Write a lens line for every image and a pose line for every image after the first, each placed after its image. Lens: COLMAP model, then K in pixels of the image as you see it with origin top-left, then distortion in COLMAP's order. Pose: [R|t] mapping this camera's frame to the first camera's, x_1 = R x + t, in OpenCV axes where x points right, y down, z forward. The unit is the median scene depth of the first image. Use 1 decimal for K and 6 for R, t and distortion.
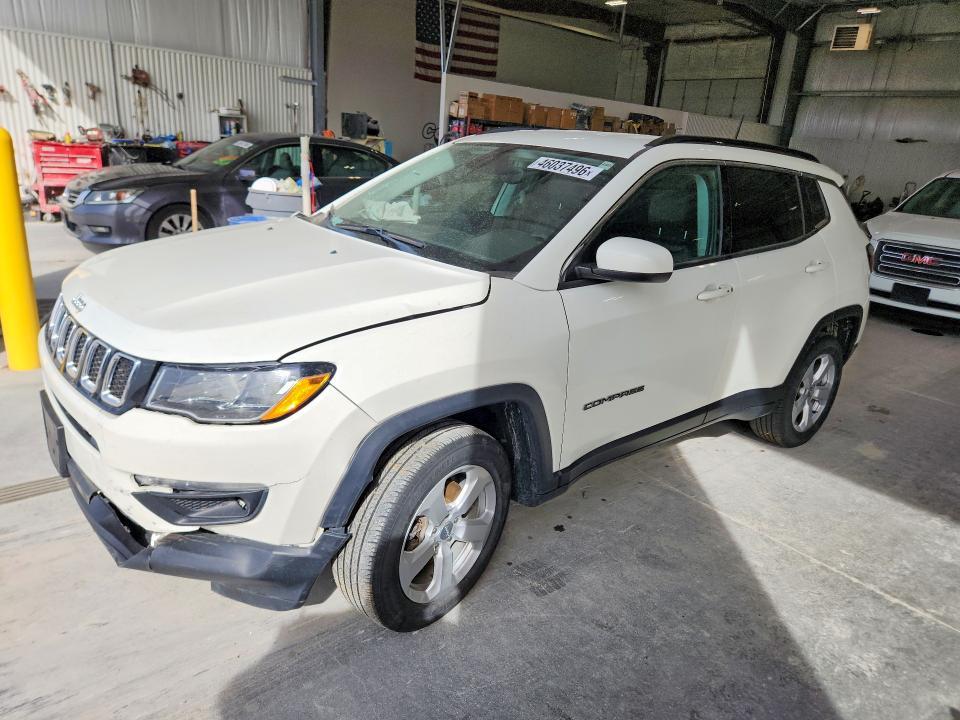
lens RADIAL K [[648.1, 0, 497.4], [0, 648.1, 360.6], [0, 0, 1]] dist [0.085531, -0.076667]
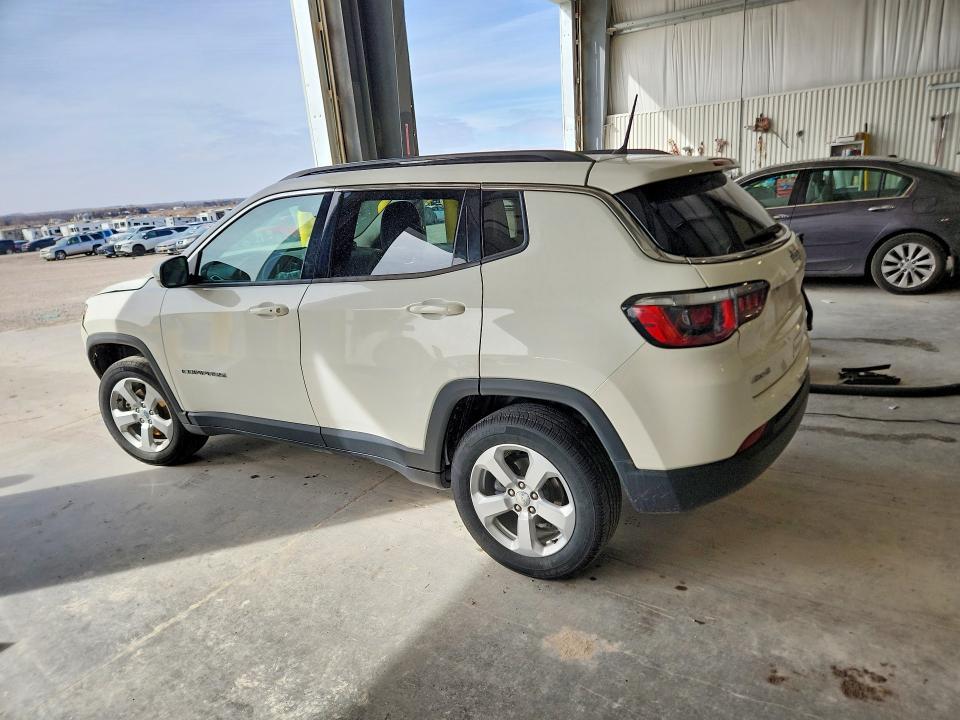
lens RADIAL K [[648.1, 0, 497.4], [0, 648.1, 360.6], [0, 0, 1]] dist [0.085531, -0.076667]
pose [[0.294827, 0.161188, -0.941857, 0.464792], [-0.204373, 0.973498, 0.102628, -0.068310], [0.933439, 0.162233, 0.319956, 0.312380]]
